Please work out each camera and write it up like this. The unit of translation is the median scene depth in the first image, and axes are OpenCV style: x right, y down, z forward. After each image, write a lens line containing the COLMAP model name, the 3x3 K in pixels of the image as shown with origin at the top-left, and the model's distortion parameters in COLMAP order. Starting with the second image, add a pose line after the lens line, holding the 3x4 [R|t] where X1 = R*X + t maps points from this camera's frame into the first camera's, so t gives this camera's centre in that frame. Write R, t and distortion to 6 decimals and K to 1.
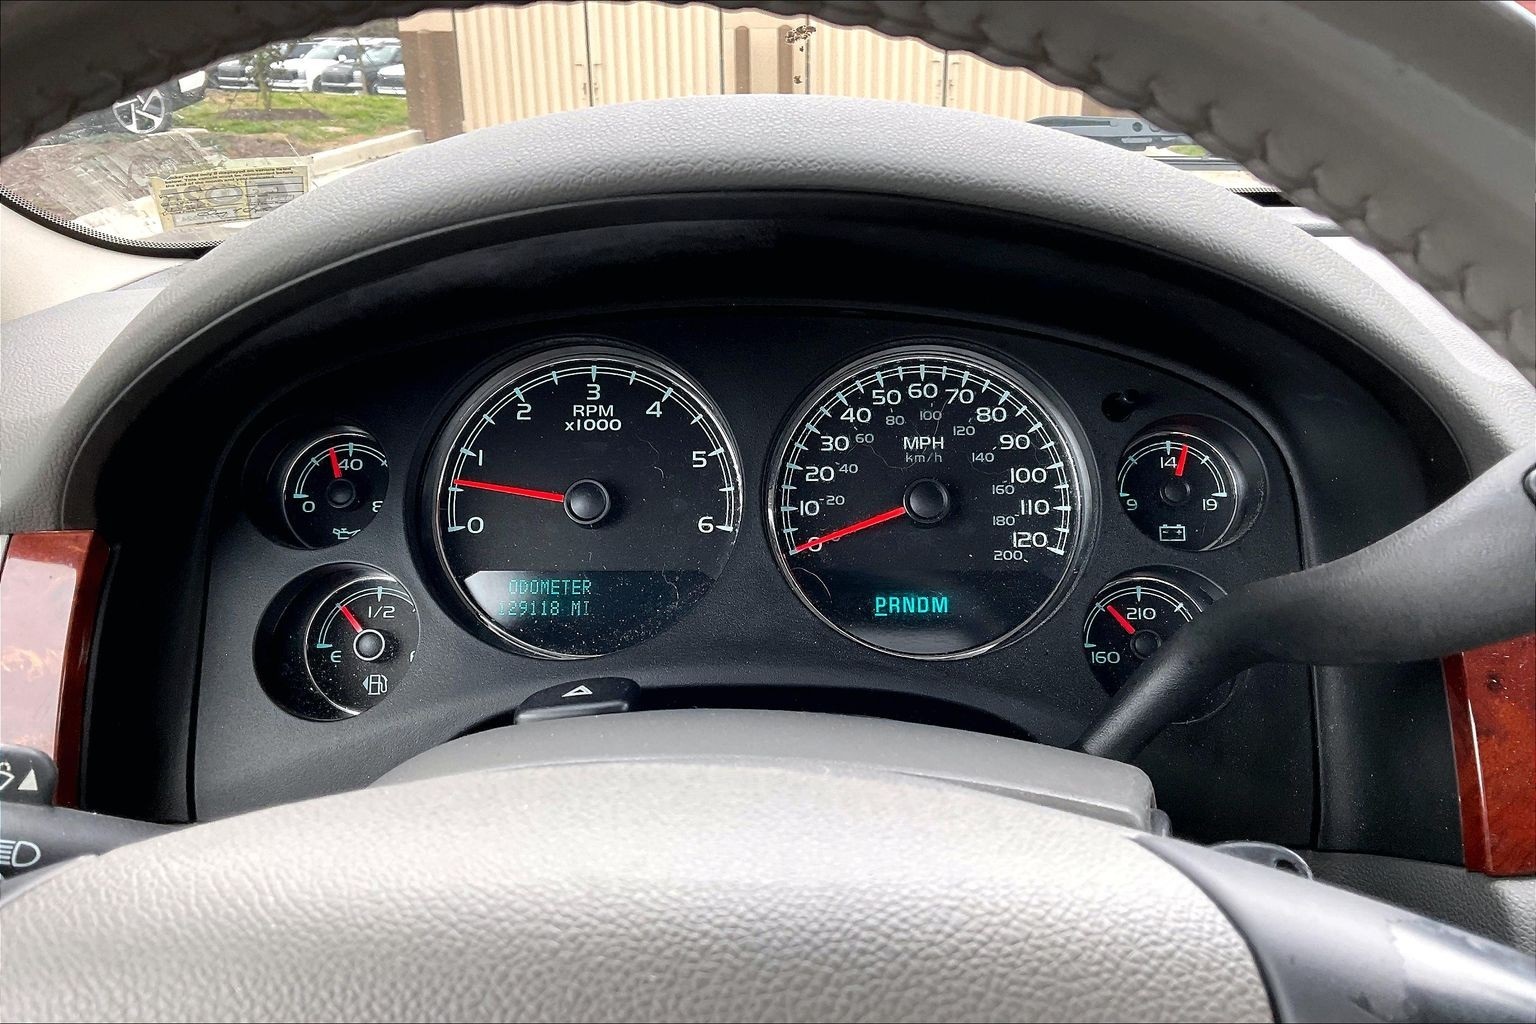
lens RADIAL K [[1279.4, 0, 768.0], [0, 1279.4, 512.0], [0, 0, 1]] dist [0.111833, -0.241965]
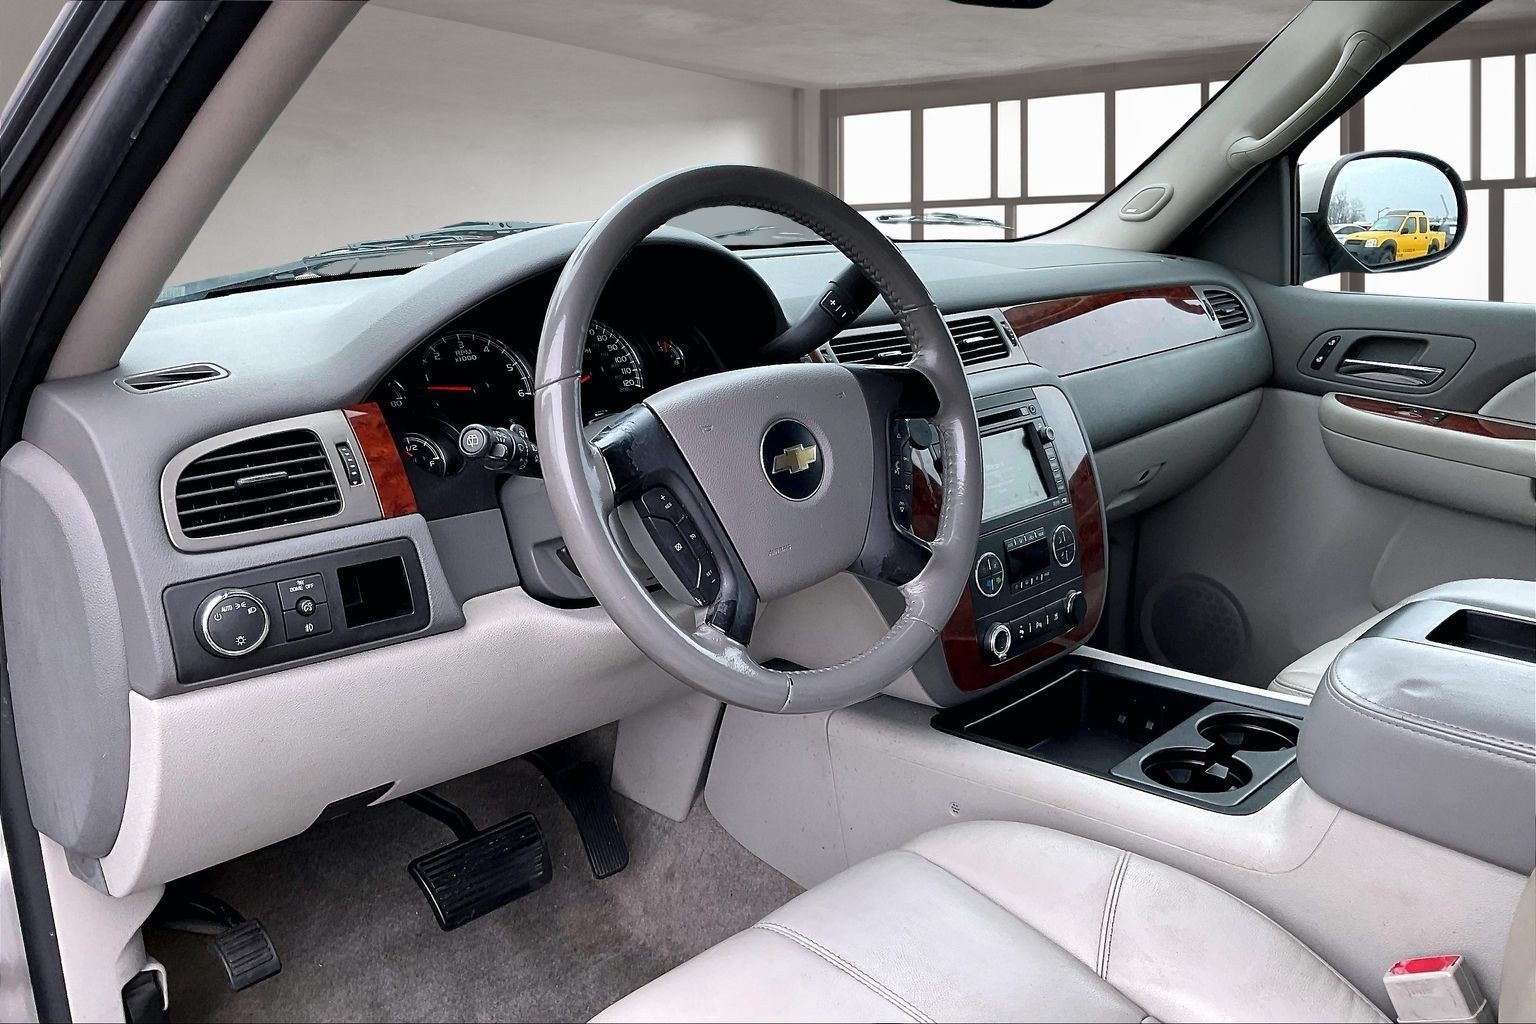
lens RADIAL K [[1251.6, 0, 768.0], [0, 1251.6, 512.0], [0, 0, 1]] dist [0.117096, -0.240998]
pose [[0.698875, -0.190686, 0.689356, -1.372960], [0.230288, 0.972474, 0.035533, 0.245498], [-0.677156, 0.133918, 0.723550, -0.970893]]
